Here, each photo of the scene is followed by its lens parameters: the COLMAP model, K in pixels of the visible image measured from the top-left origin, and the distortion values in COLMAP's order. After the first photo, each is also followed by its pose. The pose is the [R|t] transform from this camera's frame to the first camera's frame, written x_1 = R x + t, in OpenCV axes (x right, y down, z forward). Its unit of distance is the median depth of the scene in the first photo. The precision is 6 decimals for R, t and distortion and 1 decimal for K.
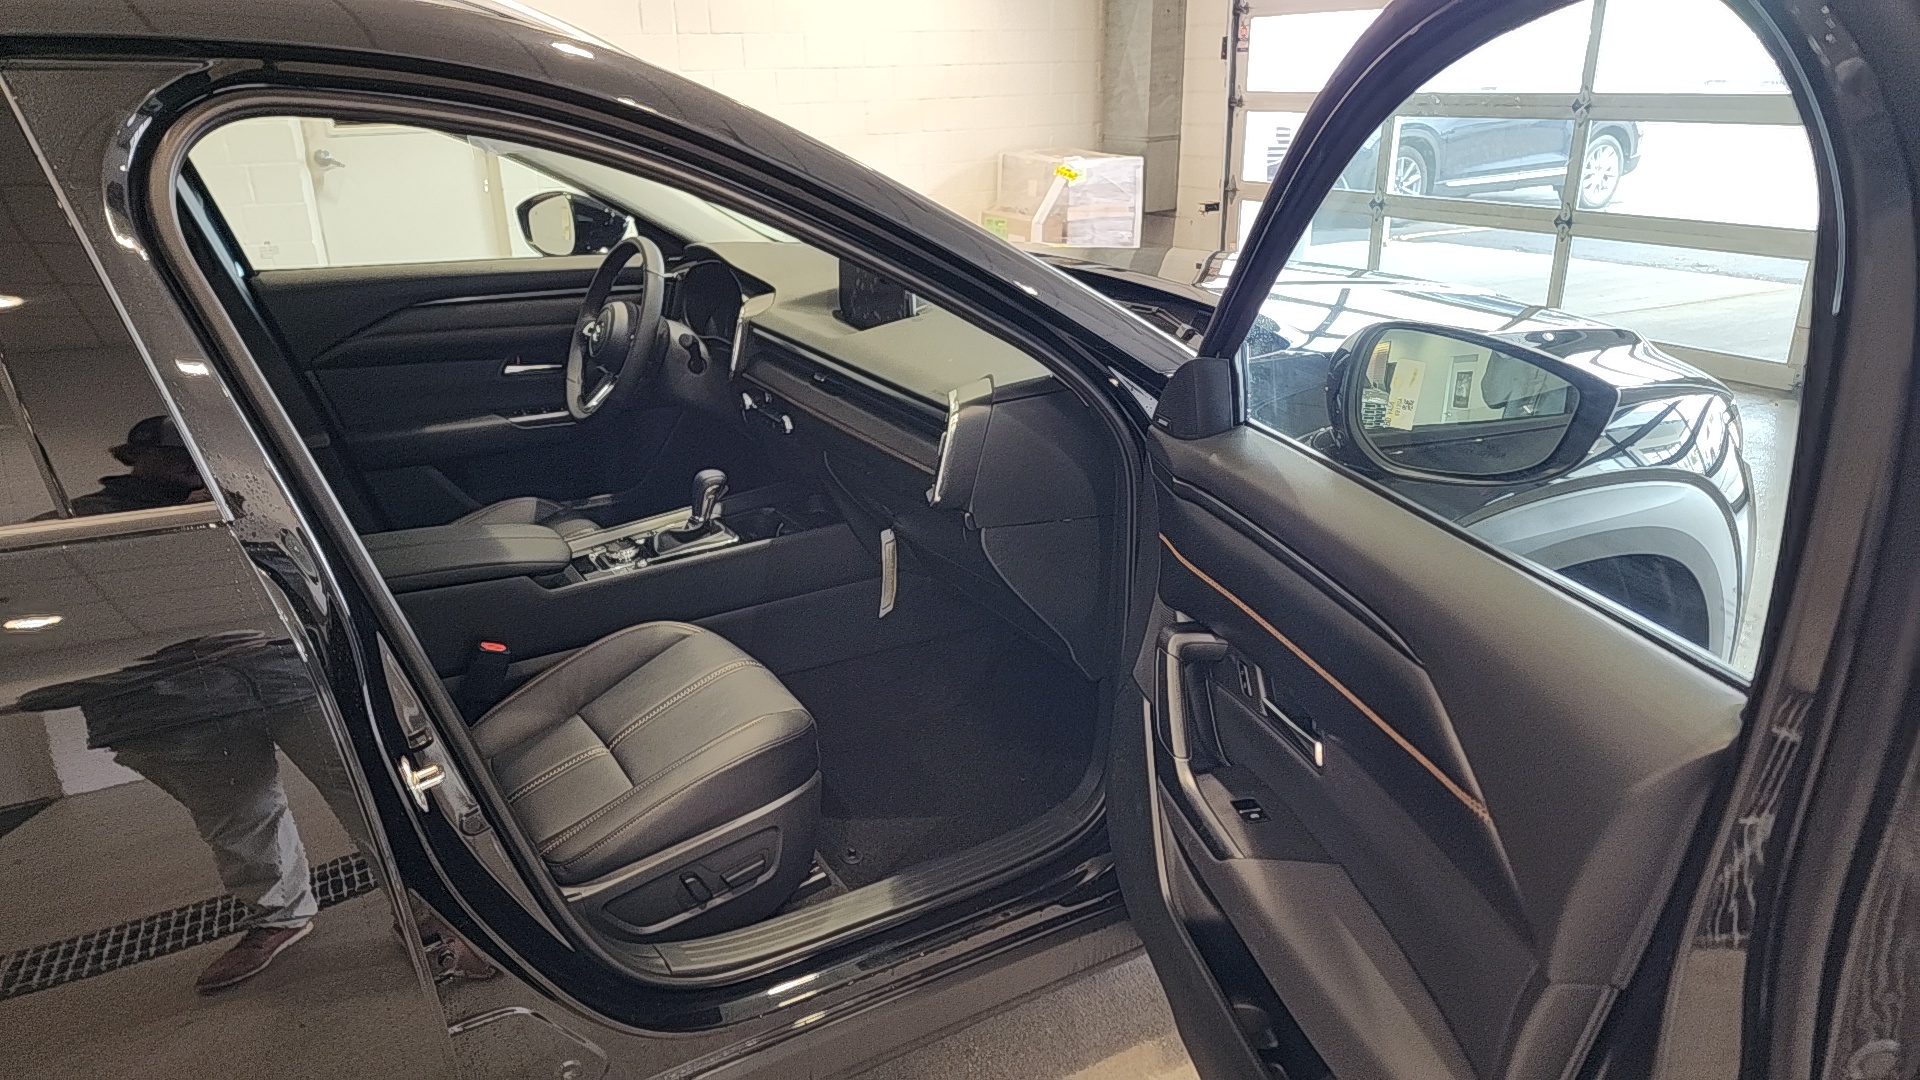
lens RADIAL K [[1271.4, 0, 967.7], [0, 1271.4, 552.7], [0, 0, 1]] dist [0.076827, -0.068475]
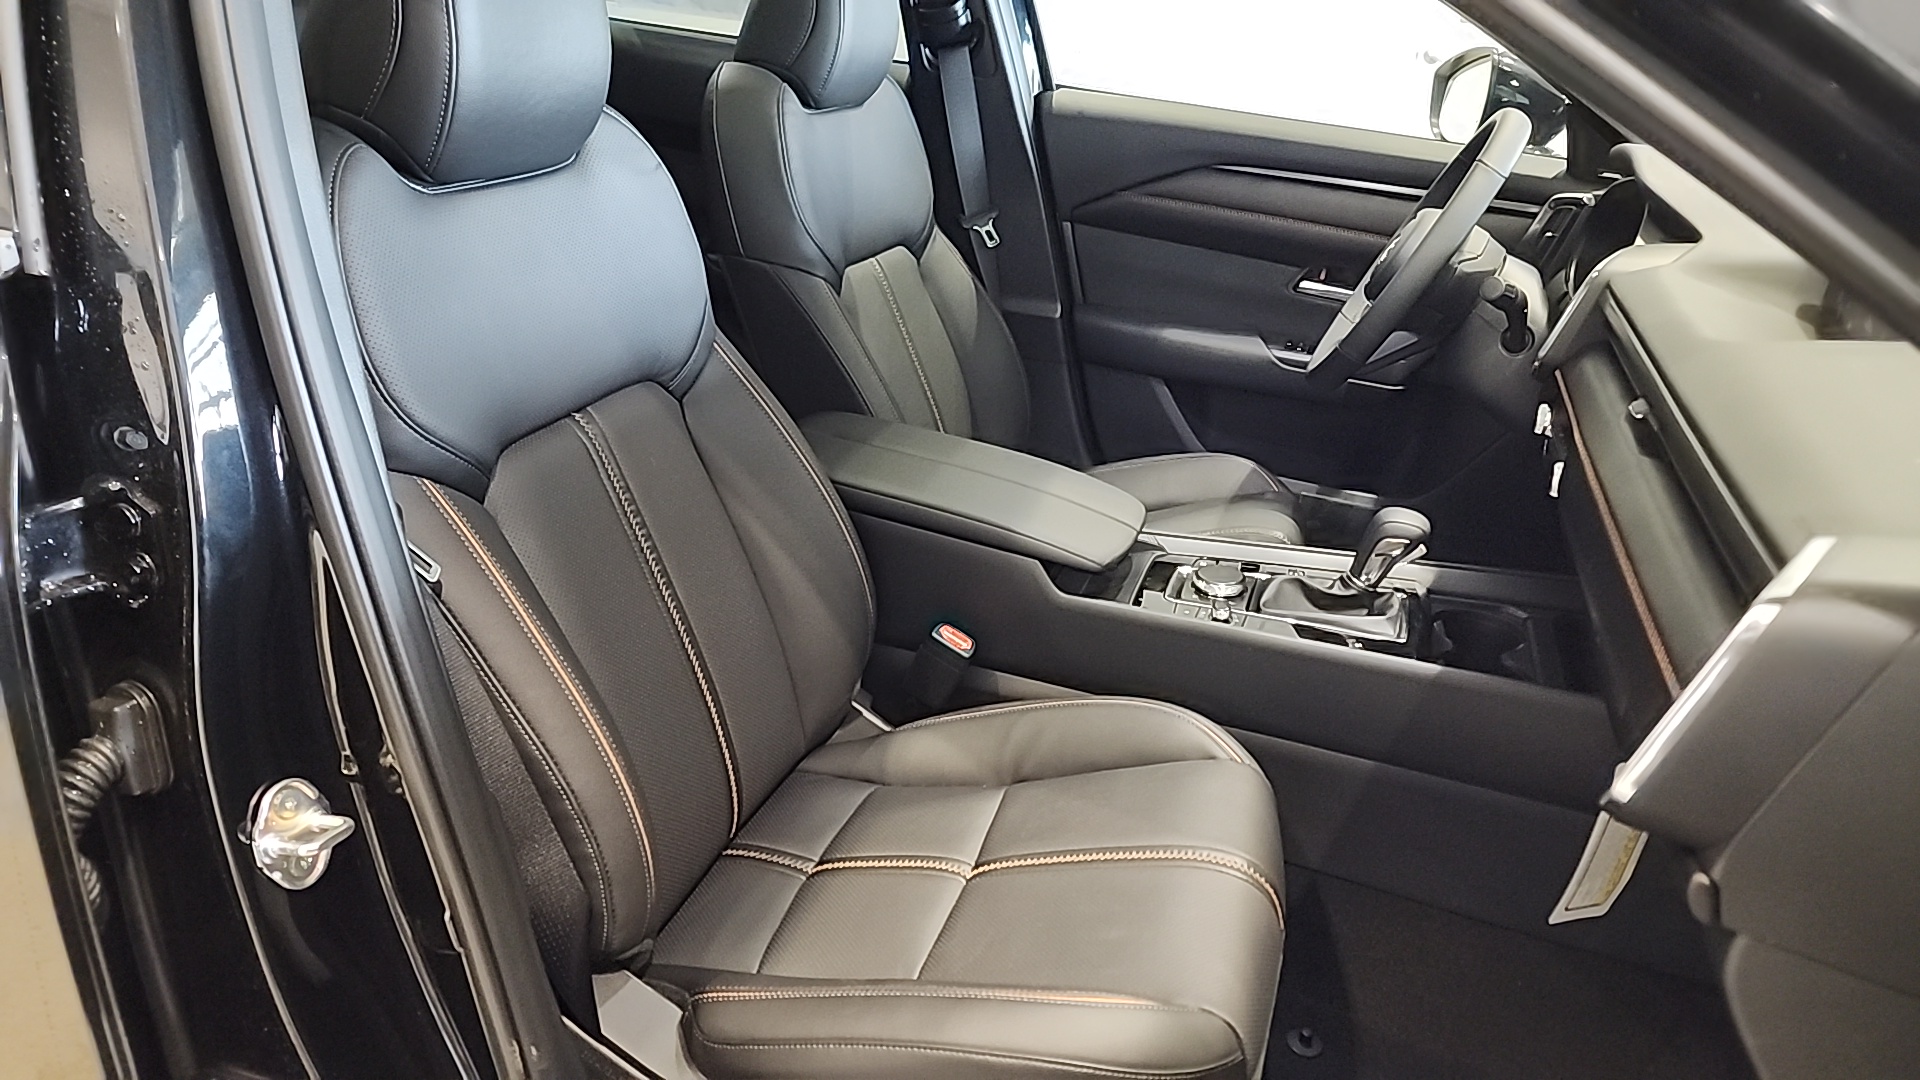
lens RADIAL K [[1271.4, 0, 967.7], [0, 1271.4, 552.7], [0, 0, 1]] dist [0.076827, -0.068475]
pose [[0.656971, 0.376082, -0.653415, 0.041504], [-0.350643, 0.919673, 0.176779, -0.063721], [0.667412, 0.112976, 0.736069, 0.355027]]
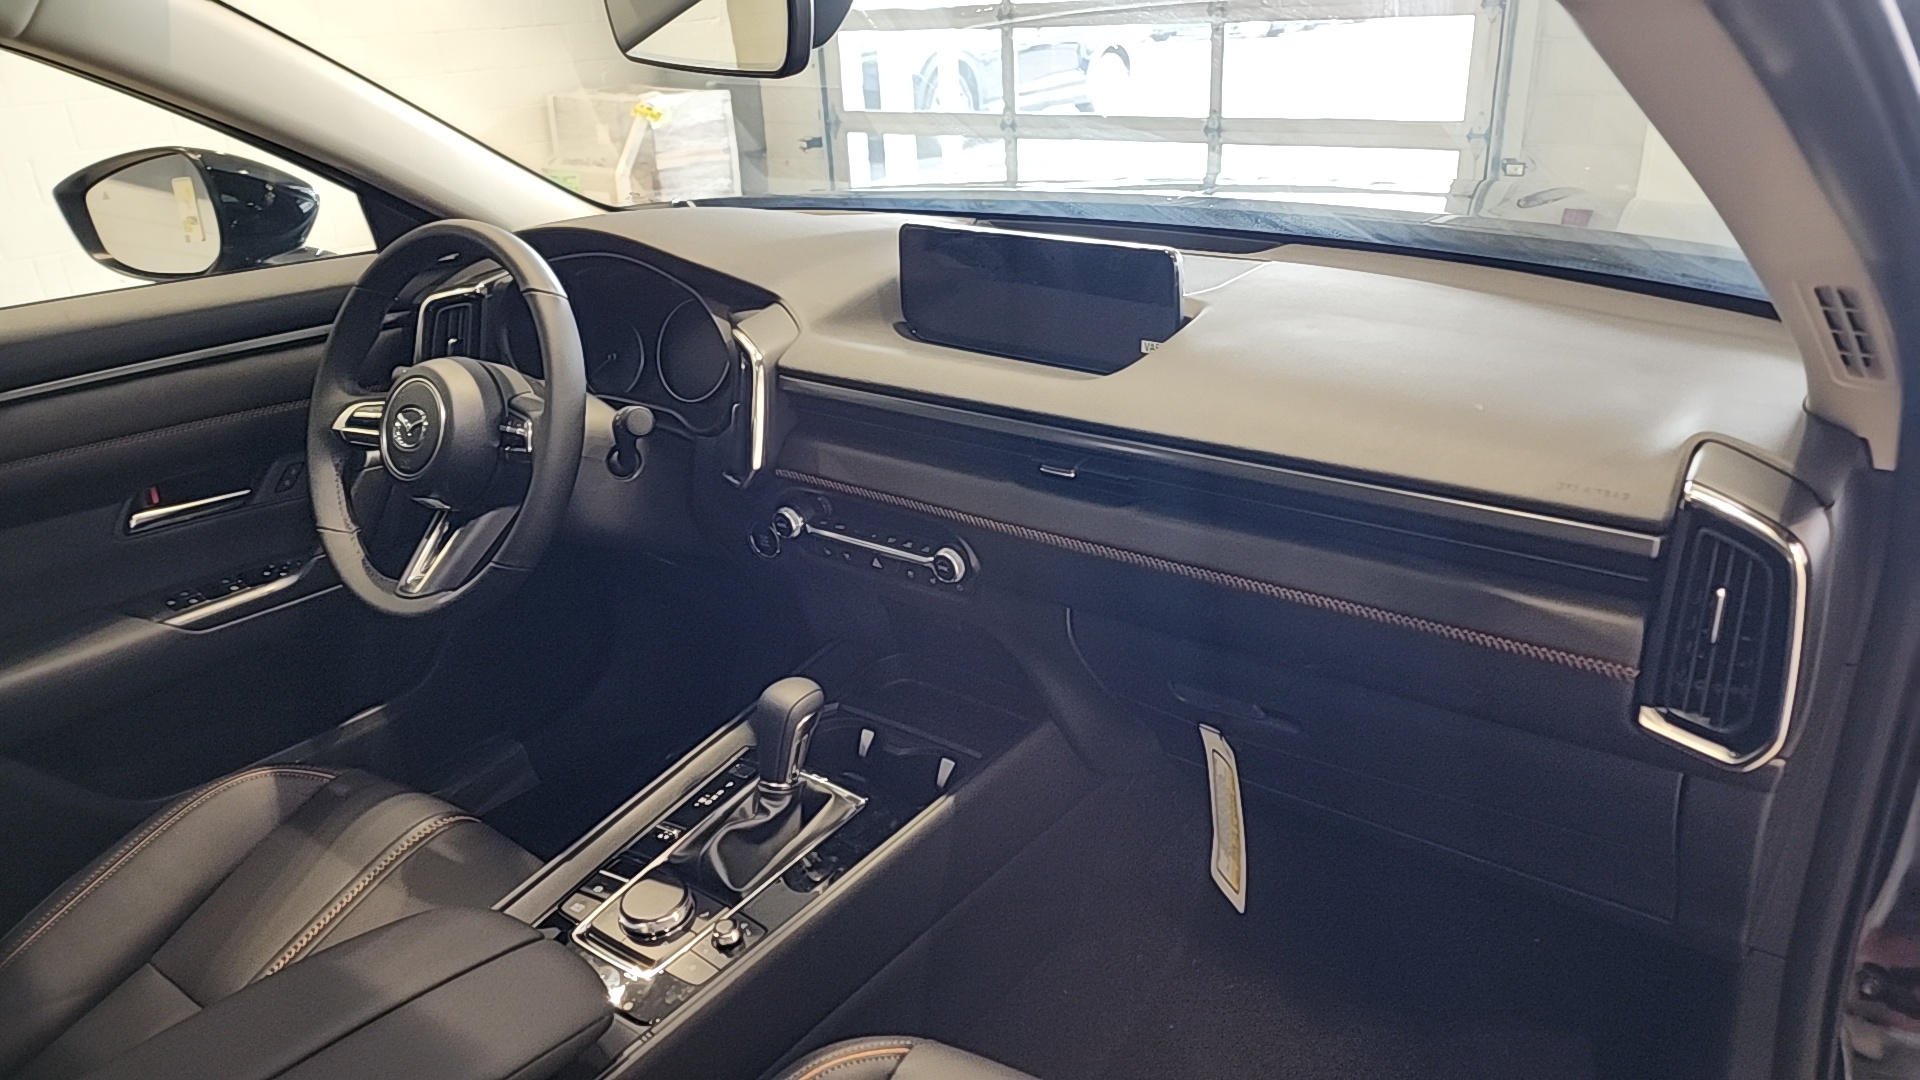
lens RADIAL K [[1266.6, 0, 980.9], [0, 1266.6, 535.4], [0, 0, 1]] dist [0.048358, -0.000609]
pose [[0.912560, -0.185759, 0.364318, -0.239140], [0.175435, 0.982565, 0.061555, -0.108506], [-0.369400, 0.007742, 0.929238, 0.414654]]
